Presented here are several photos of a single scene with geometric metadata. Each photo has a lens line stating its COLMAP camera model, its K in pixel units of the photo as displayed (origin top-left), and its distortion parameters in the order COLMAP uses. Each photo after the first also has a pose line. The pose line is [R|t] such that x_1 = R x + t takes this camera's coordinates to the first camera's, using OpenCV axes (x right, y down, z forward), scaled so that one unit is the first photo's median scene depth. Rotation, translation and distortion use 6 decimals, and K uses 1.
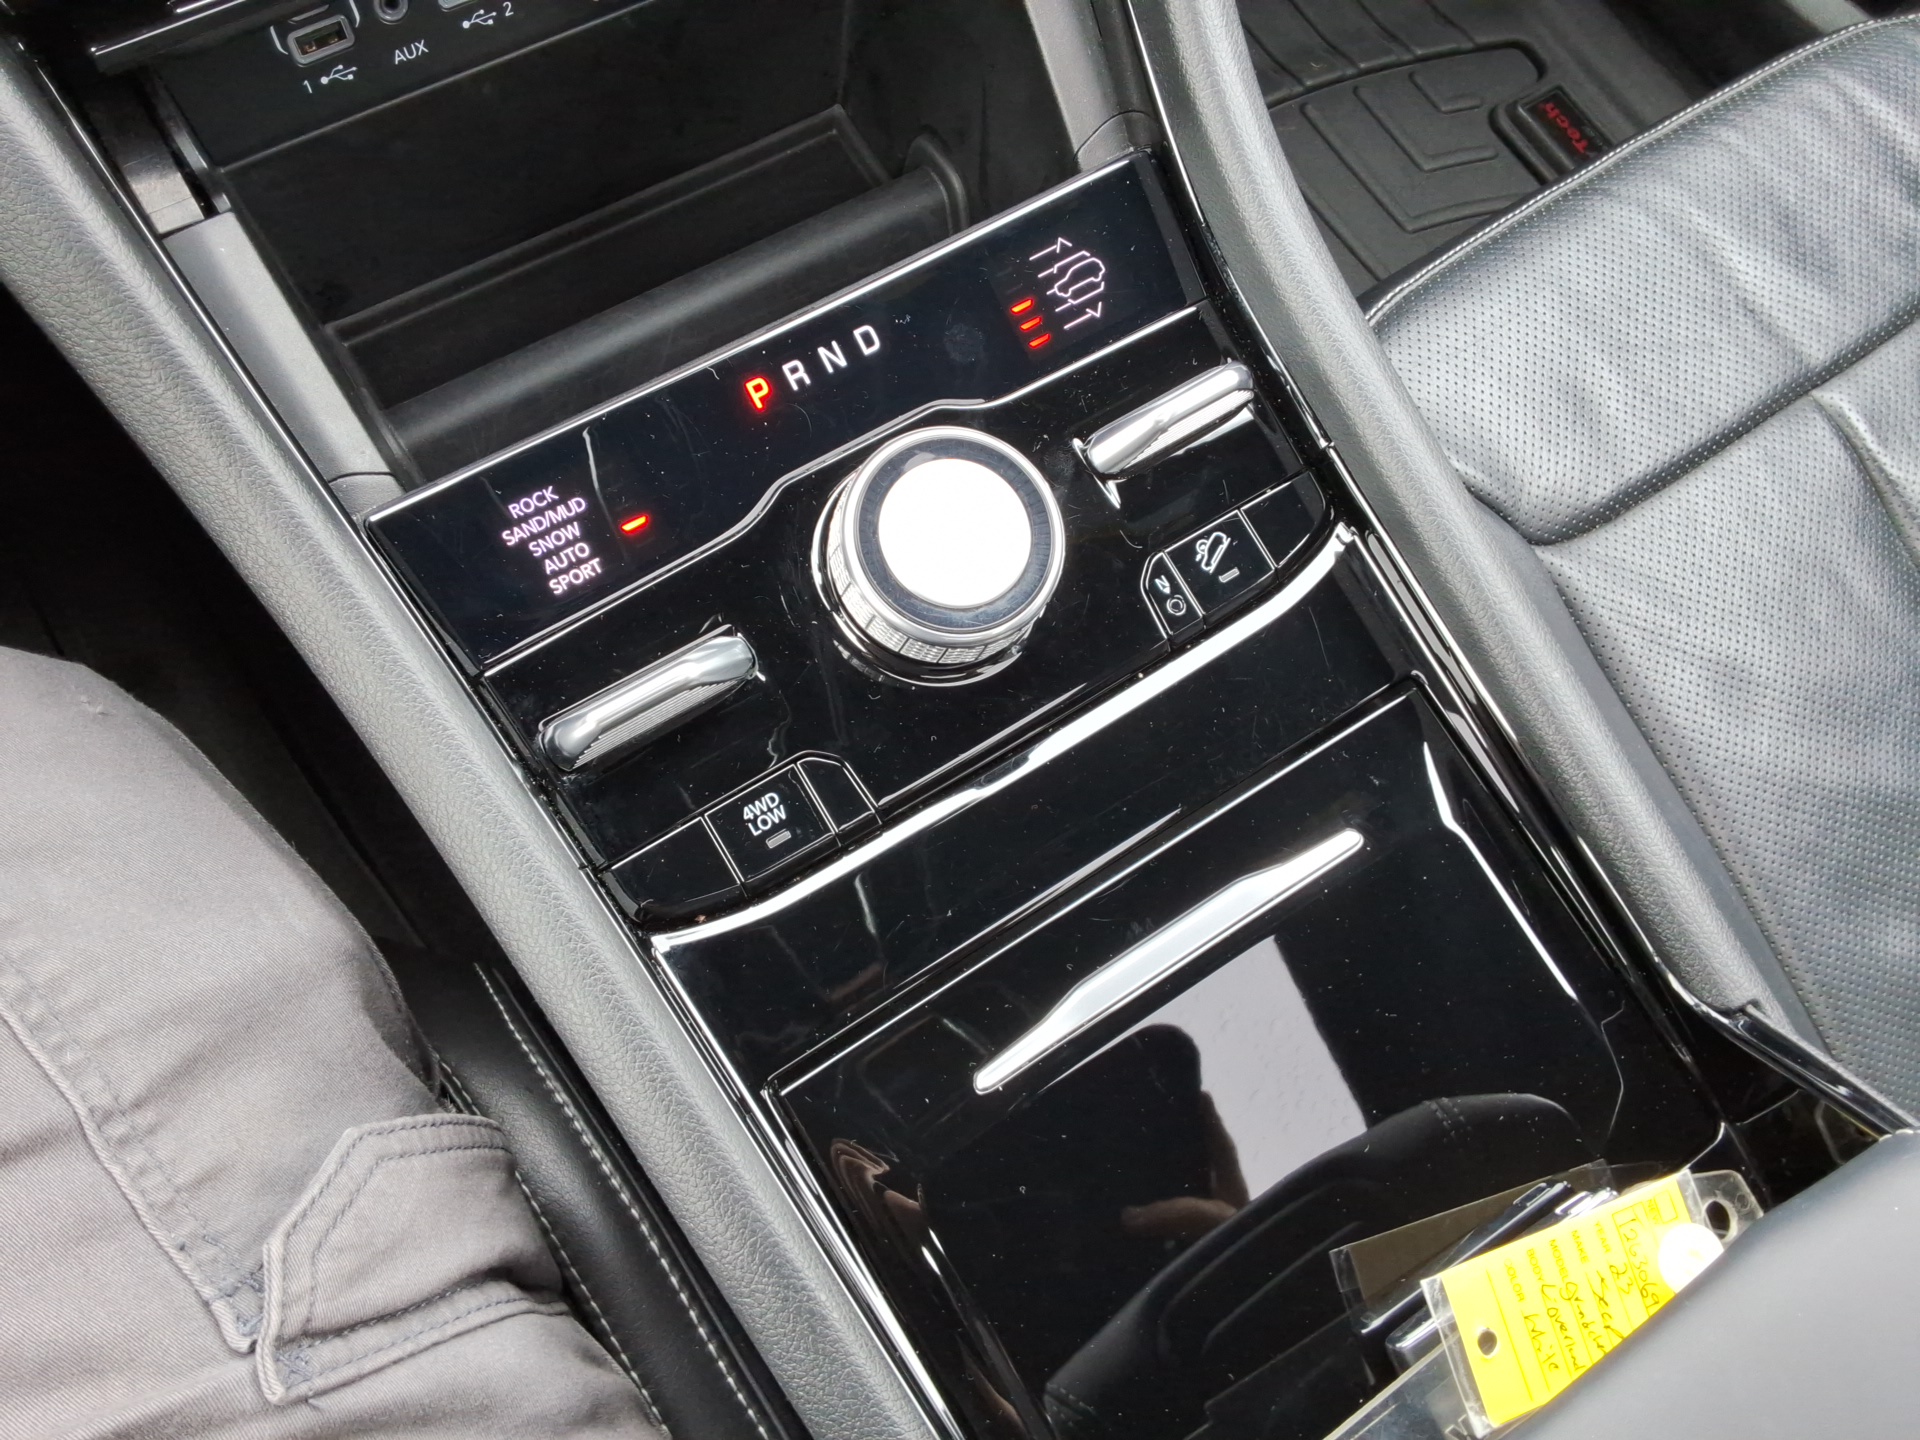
lens RADIAL K [[1545.5, 0, 963.3], [0, 1545.5, 718.6], [0, 0, 1]] dist [0.102305, -0.147309]
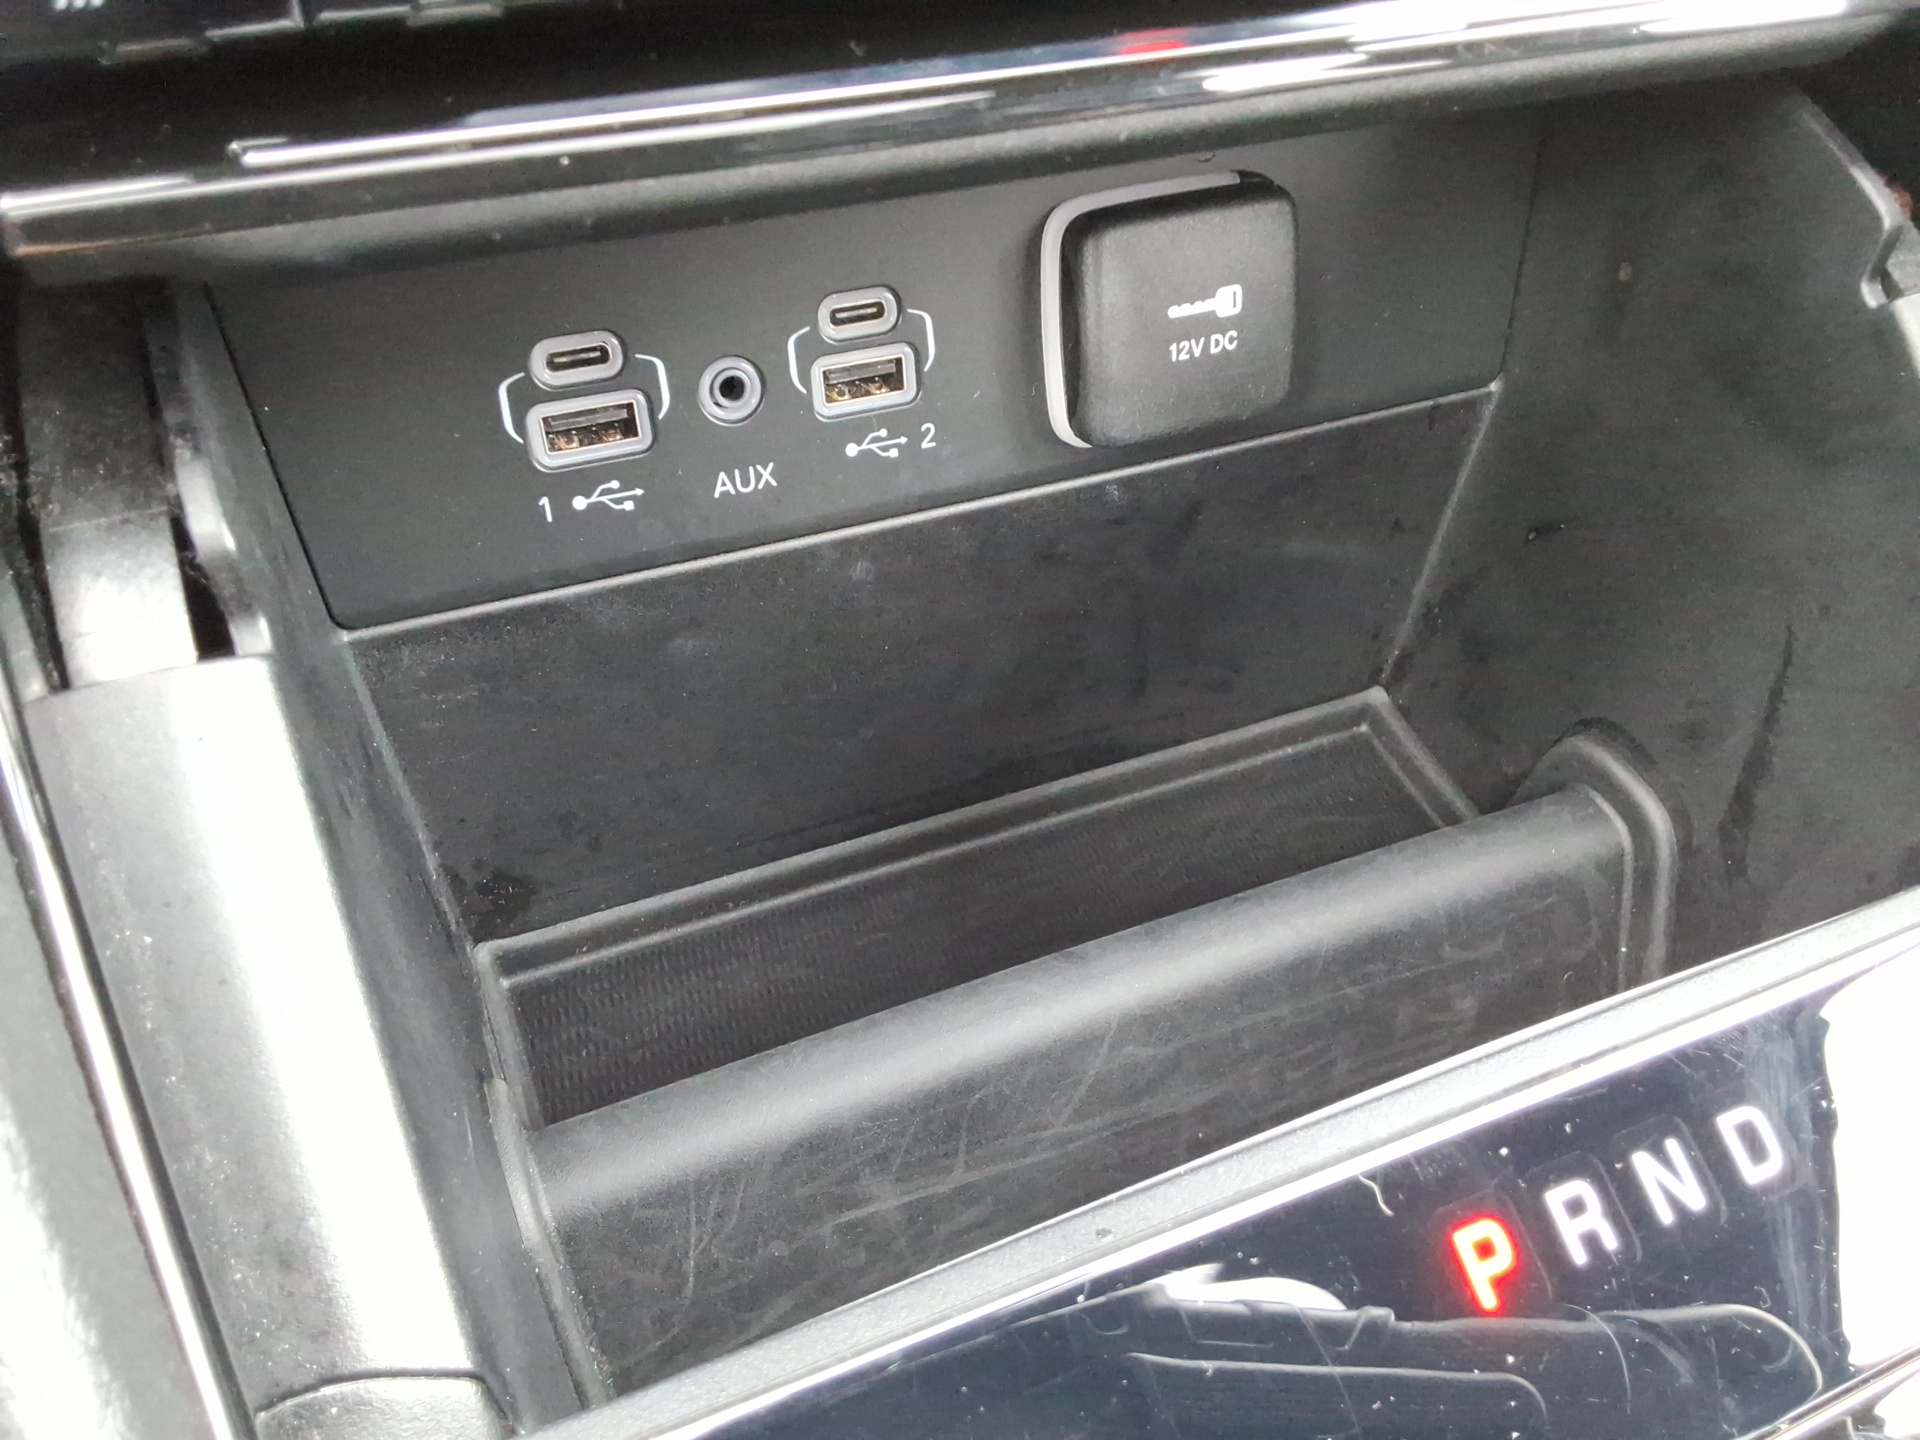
lens RADIAL K [[1545.5, 0, 955.4], [0, 1545.5, 718.1], [0, 0, 1]] dist [0.102305, -0.147309]
pose [[0.985594, 0.094484, -0.140276, -0.197745], [-0.143318, 0.906966, -0.396072, -0.148770], [0.089803, 0.410471, 0.907441, 0.555576]]
